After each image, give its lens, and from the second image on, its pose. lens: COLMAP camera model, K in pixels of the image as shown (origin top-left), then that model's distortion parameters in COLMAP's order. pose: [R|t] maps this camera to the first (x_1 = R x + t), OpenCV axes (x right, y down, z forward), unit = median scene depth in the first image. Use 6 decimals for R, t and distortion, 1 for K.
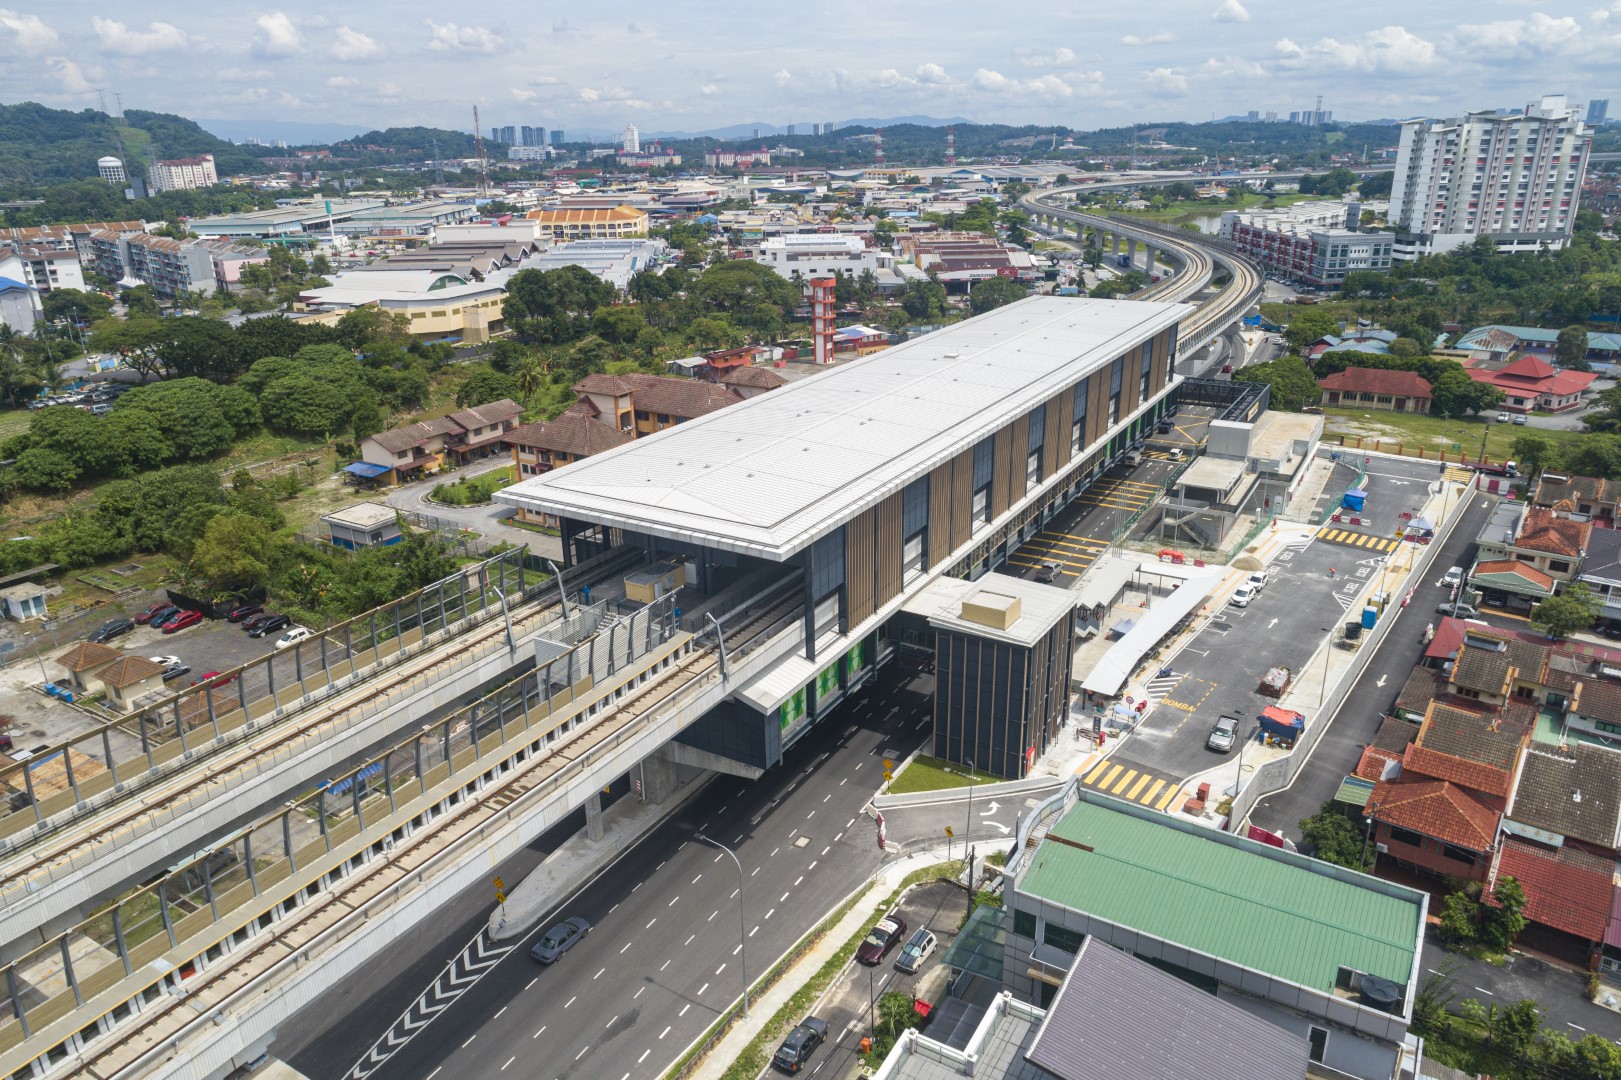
lens RADIAL K [[1069.6, 0, 810.5], [0, 1069.6, 540.0], [0, 0, 1]] dist [-0.003141, -0.001779]
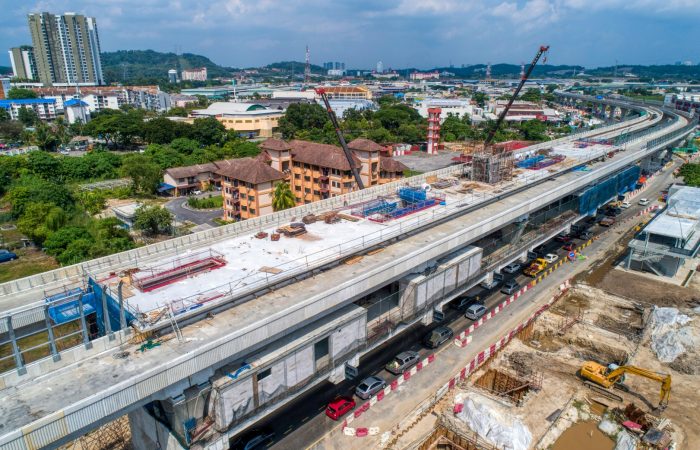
lens RADIAL K [[455.3, 0, 350.0], [0, 455.3, 225.0], [0, 0, 1]] dist [0.001349, 0.001898]
pose [[0.974114, 0.082771, -0.210359, 0.034539], [-0.090028, 0.995622, -0.025141, -0.003900], [0.207357, 0.043428, 0.977301, 0.125239]]
